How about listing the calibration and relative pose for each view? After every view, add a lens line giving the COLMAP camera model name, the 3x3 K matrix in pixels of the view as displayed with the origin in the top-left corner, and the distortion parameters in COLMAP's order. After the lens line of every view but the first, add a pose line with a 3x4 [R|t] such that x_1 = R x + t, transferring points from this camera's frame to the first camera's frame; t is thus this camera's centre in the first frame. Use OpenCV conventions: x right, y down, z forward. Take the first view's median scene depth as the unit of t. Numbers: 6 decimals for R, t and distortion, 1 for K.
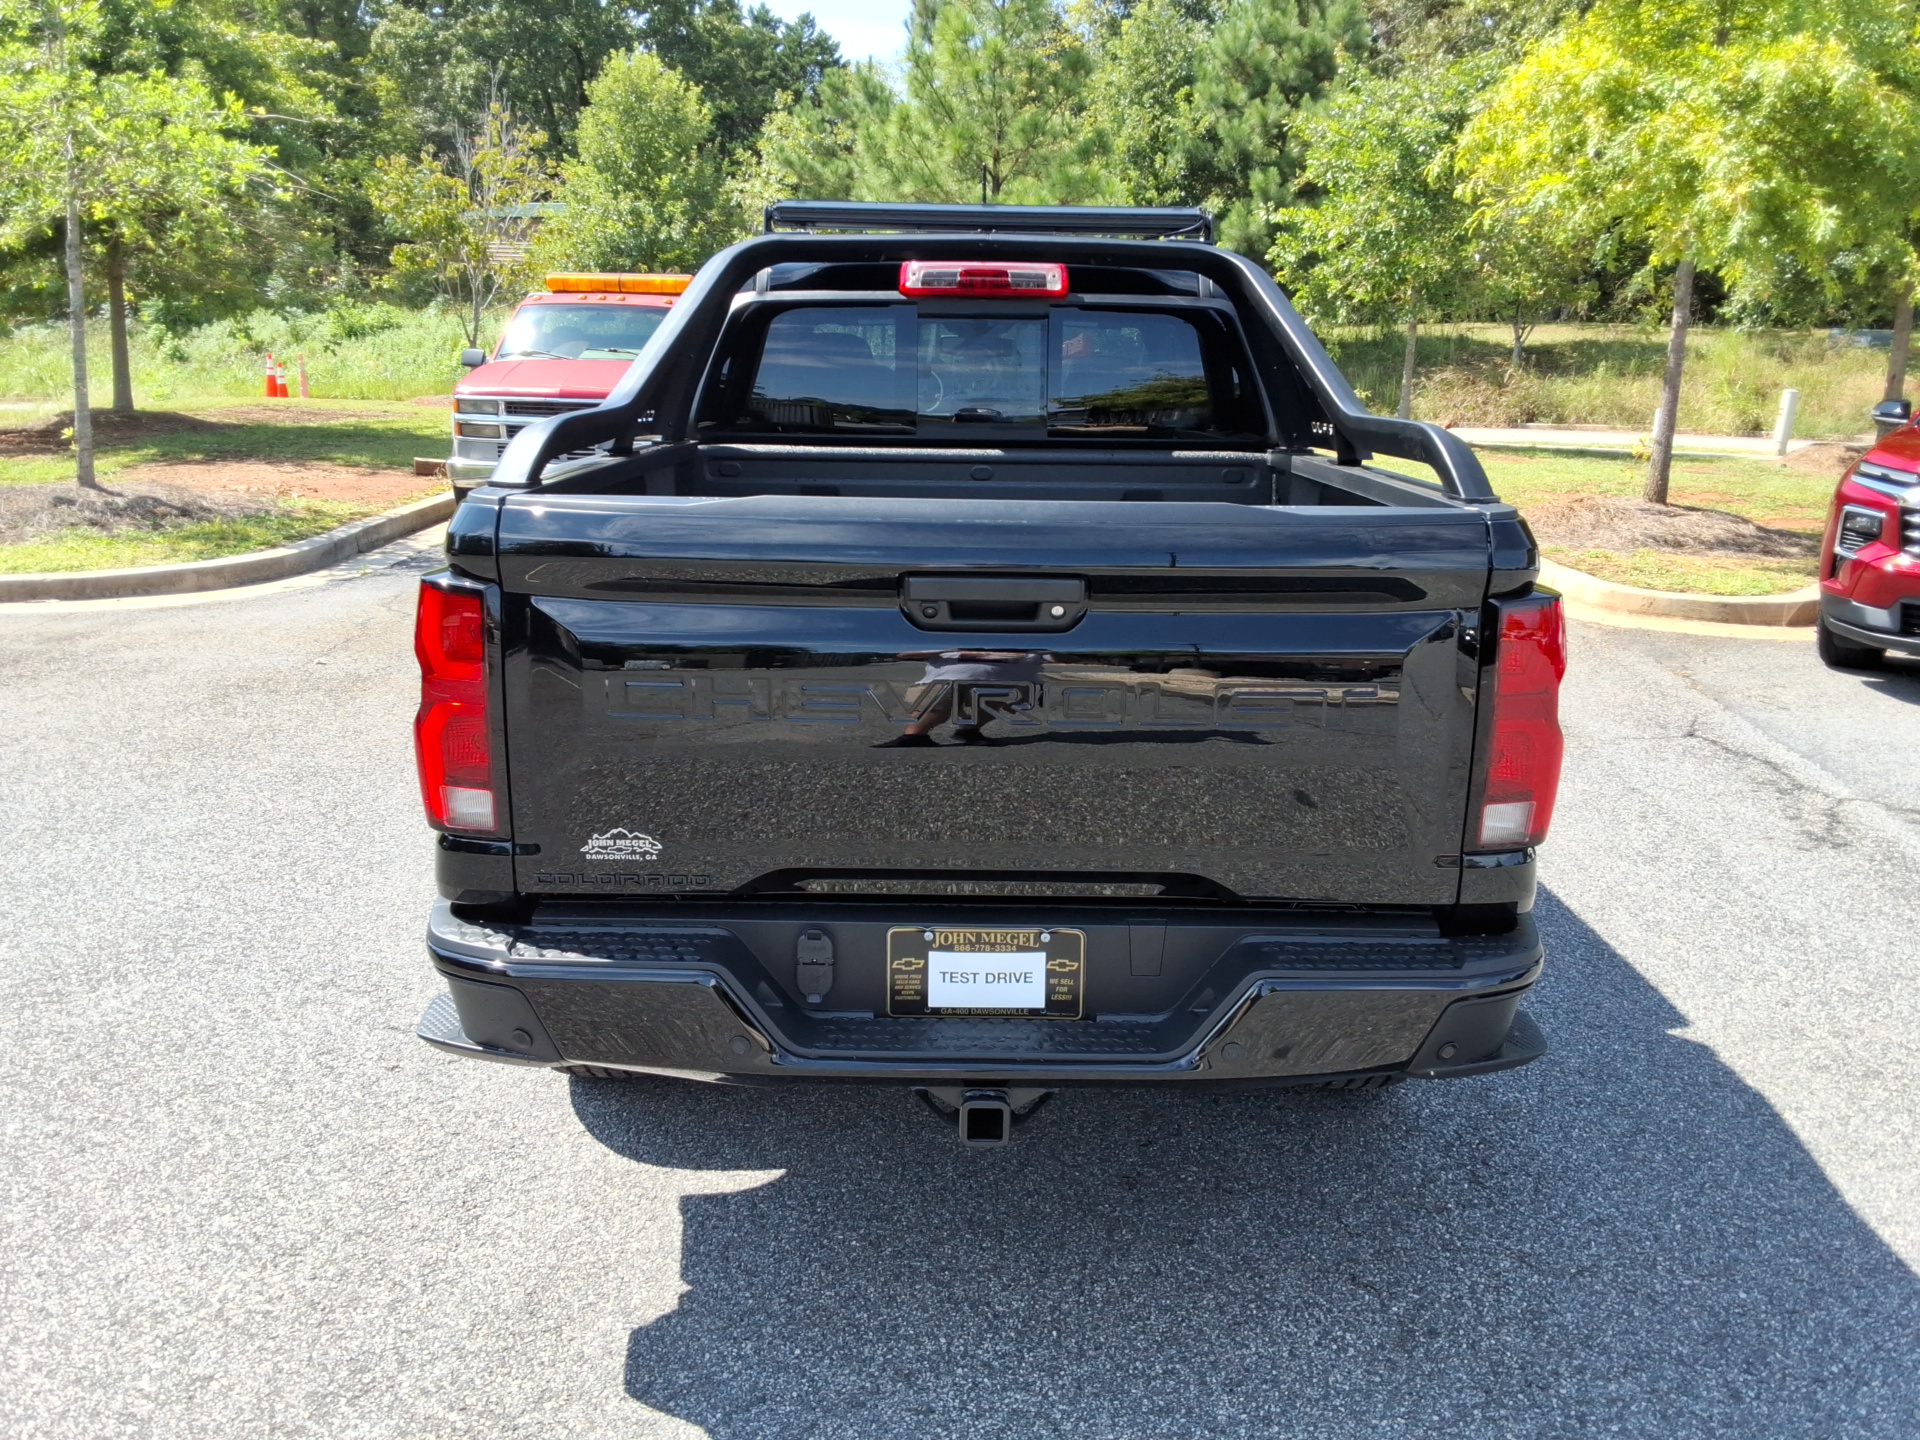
lens RADIAL K [[1541.6, 0, 970.6], [0, 1541.6, 696.3], [0, 0, 1]] dist [0.140231, -0.231920]
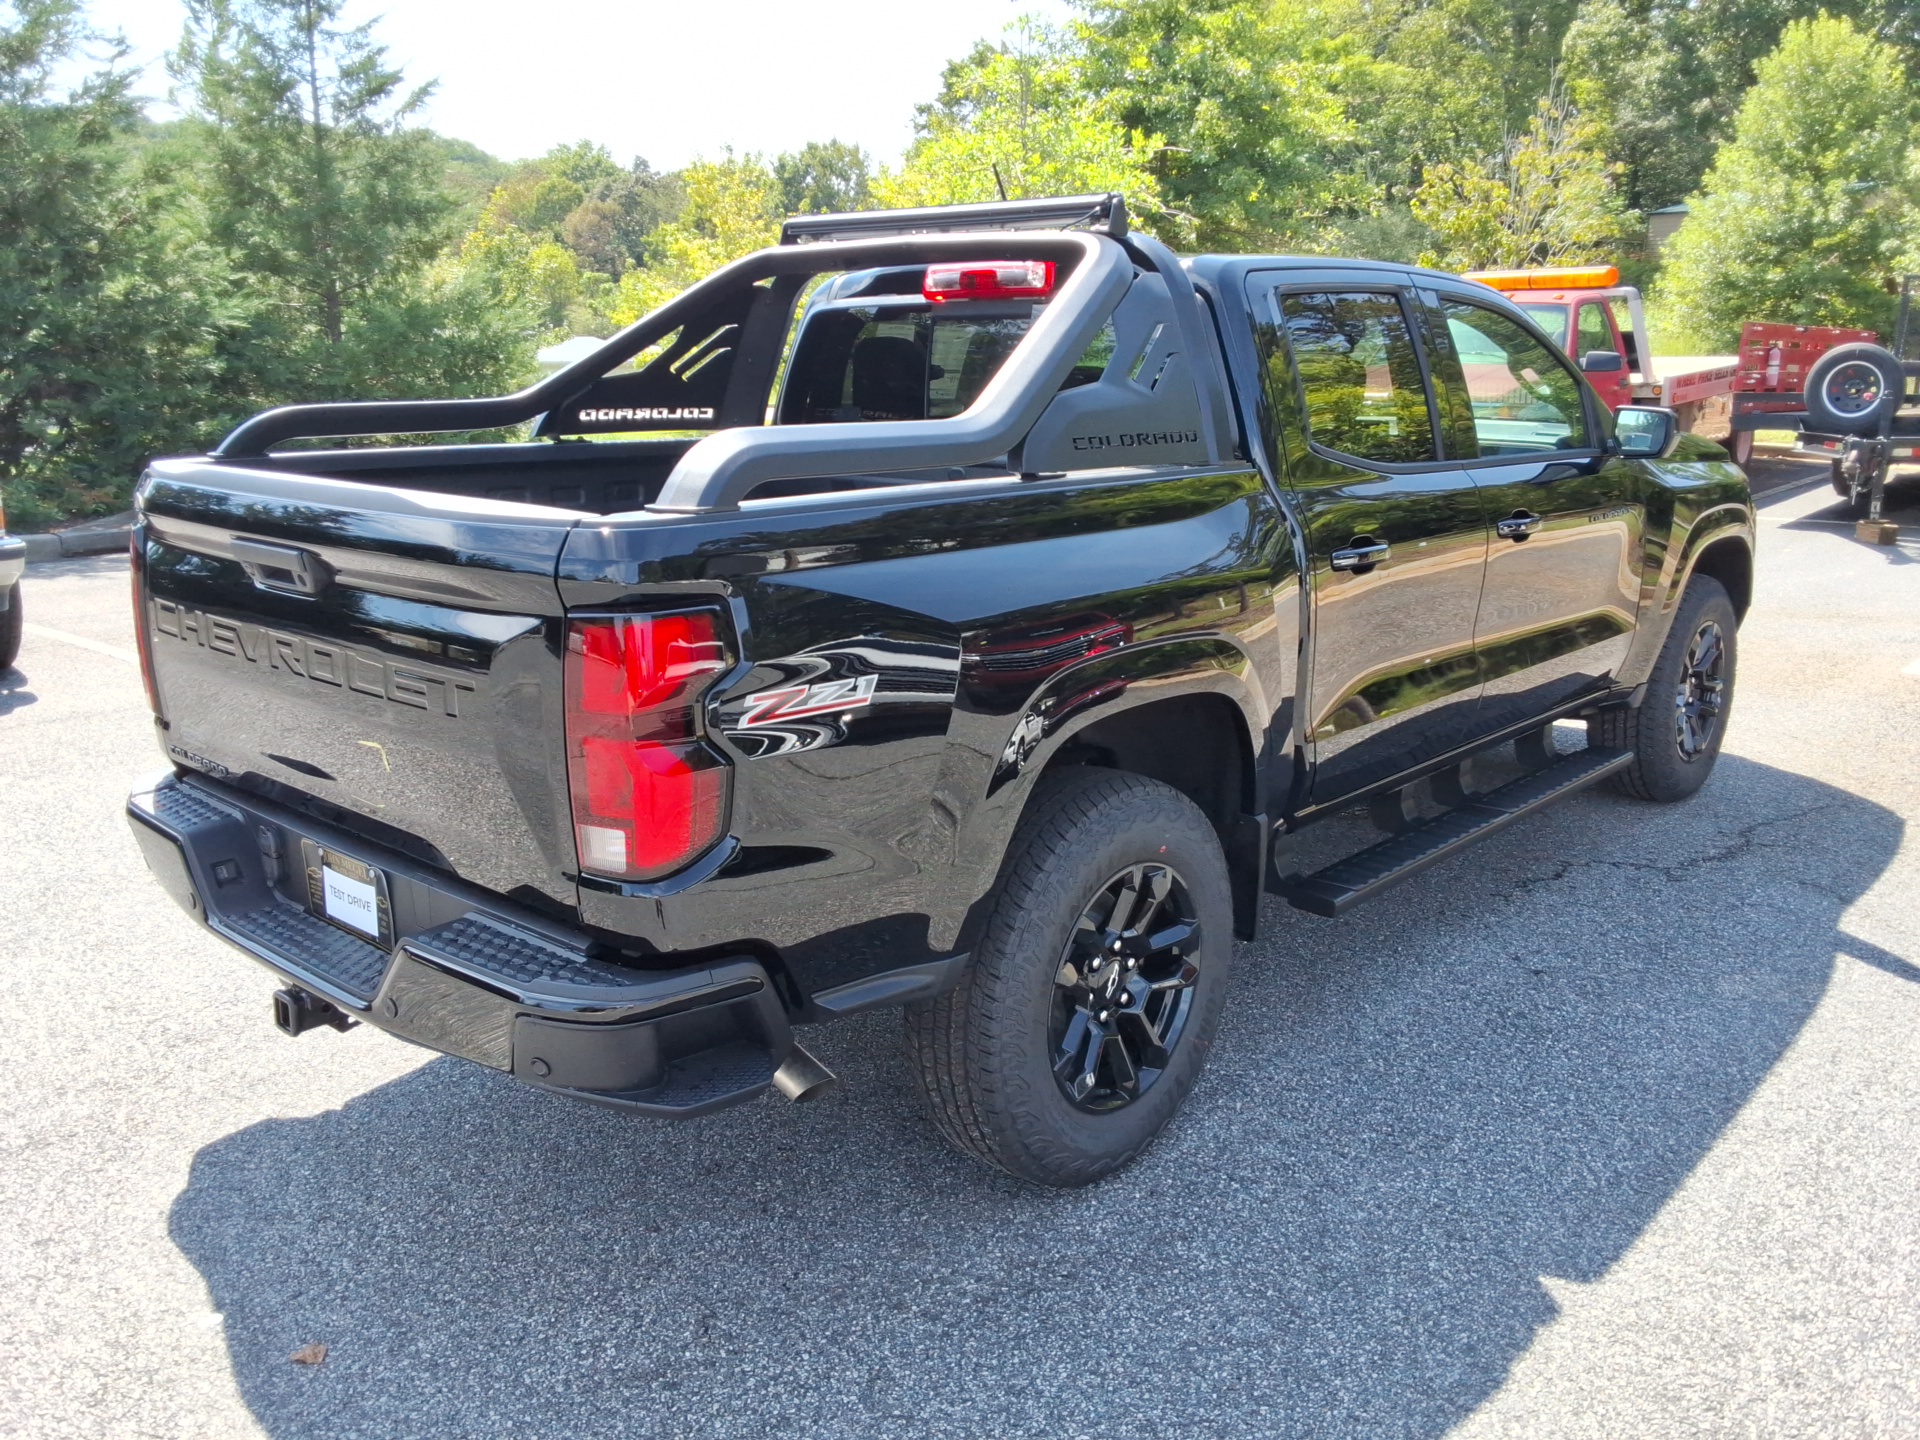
lens RADIAL K [[1557.8, 0, 937.8], [0, 1557.8, 682.2], [0, 0, 1]] dist [0.033497, -0.060661]
pose [[0.739343, 0.125237, -0.661580, 0.222243], [-0.131647, 0.990474, 0.040375, -0.017001], [0.660334, 0.057244, 0.748787, 0.083980]]
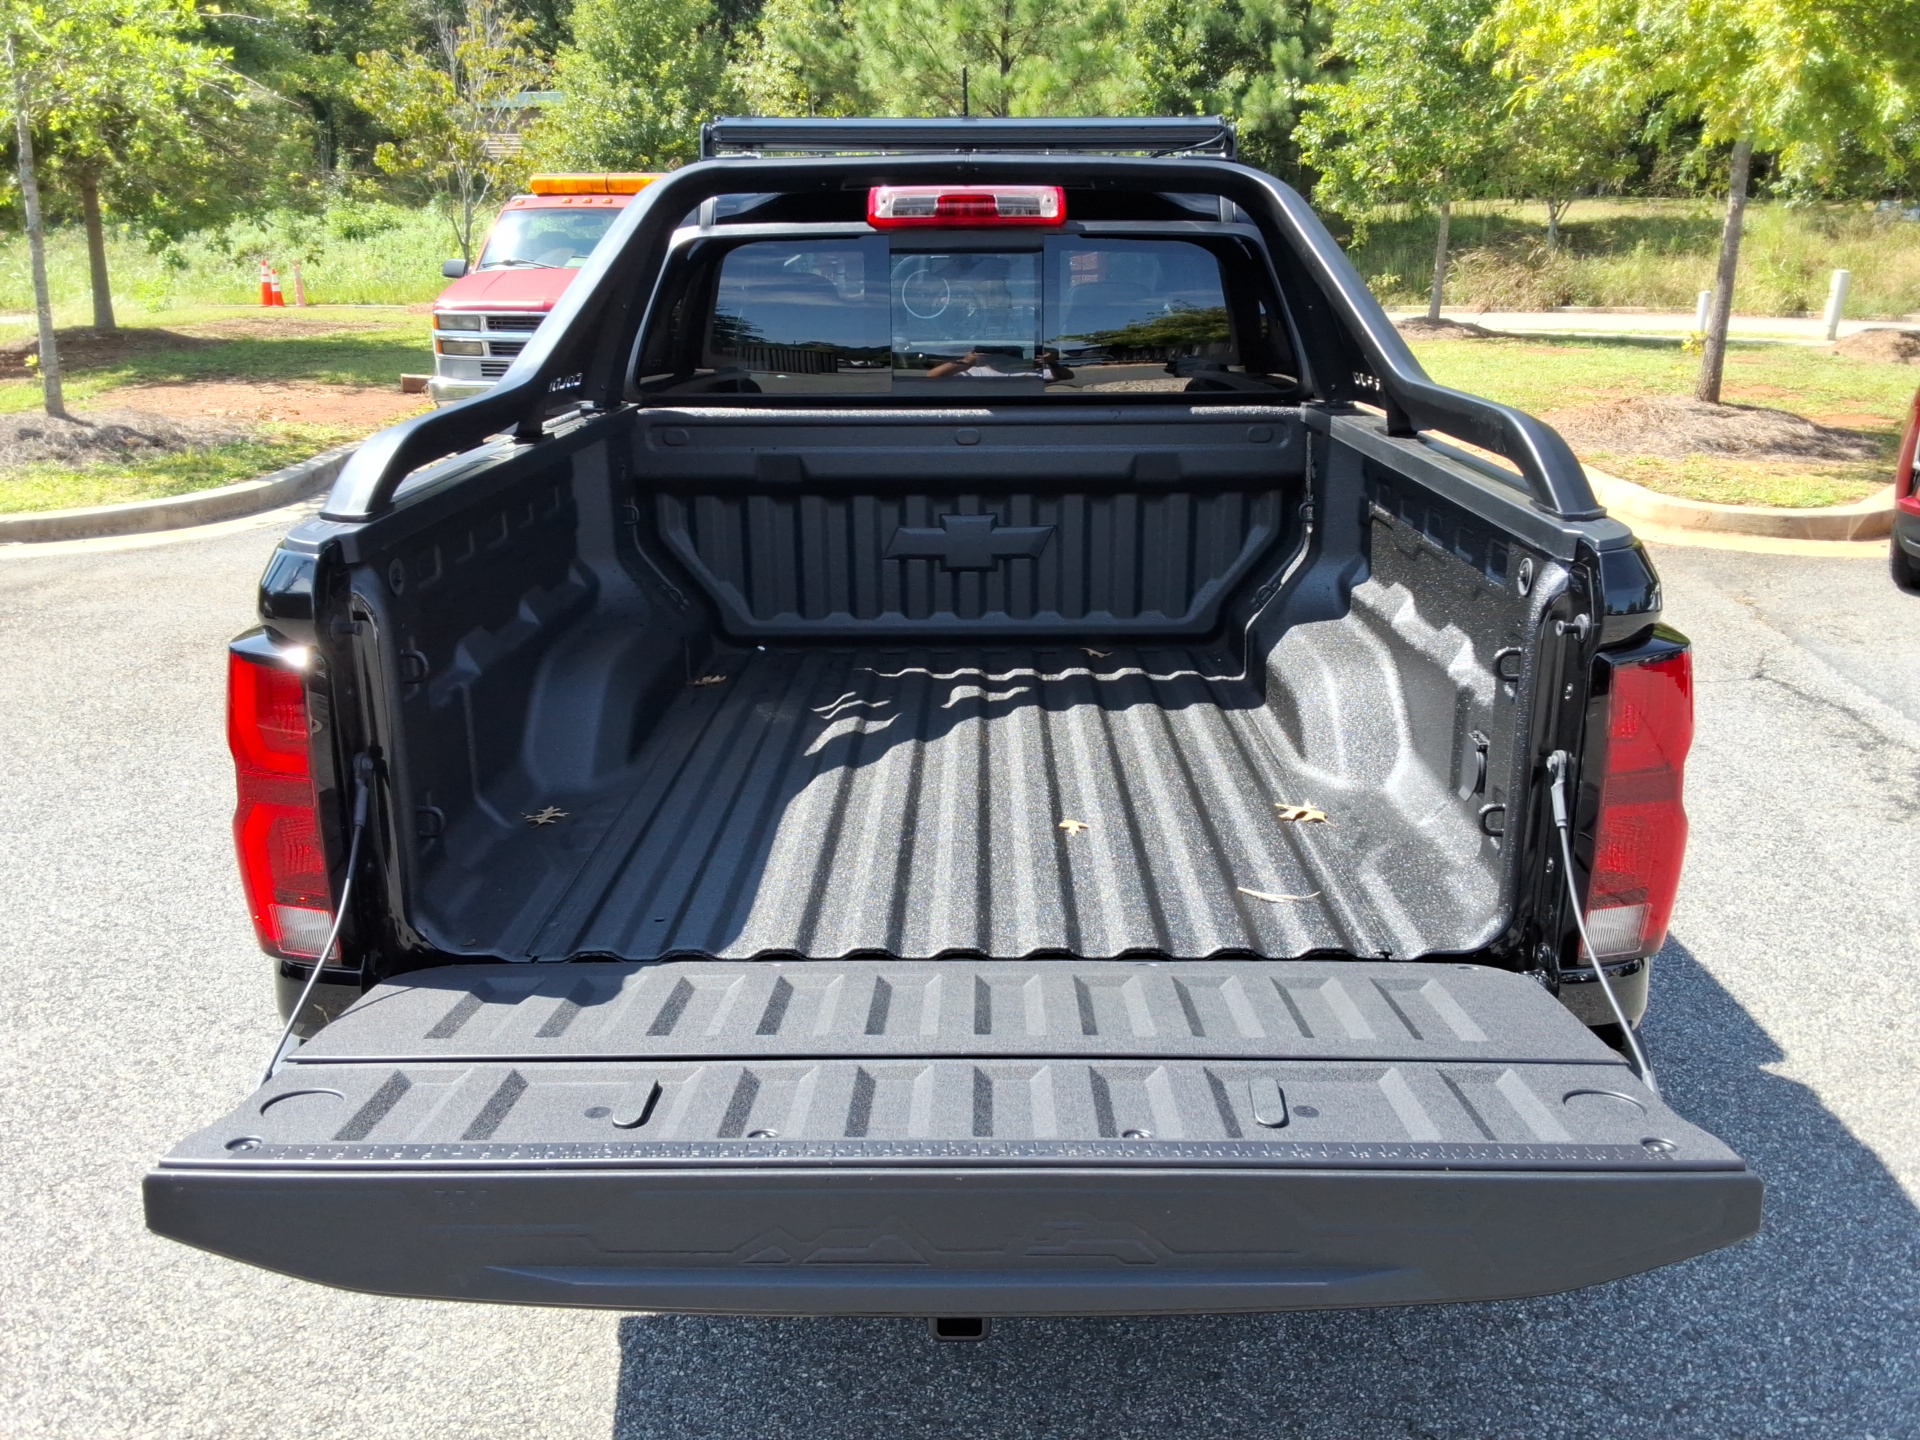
lens RADIAL K [[1550.2, 0, 971.9], [0, 1550.2, 697.8], [0, 0, 1]] dist [0.103376, -0.162088]
pose [[0.999762, -0.016603, -0.014145, 0.006402], [0.017533, 0.997505, 0.068384, -0.019380], [0.012974, -0.068616, 0.997559, 0.042763]]
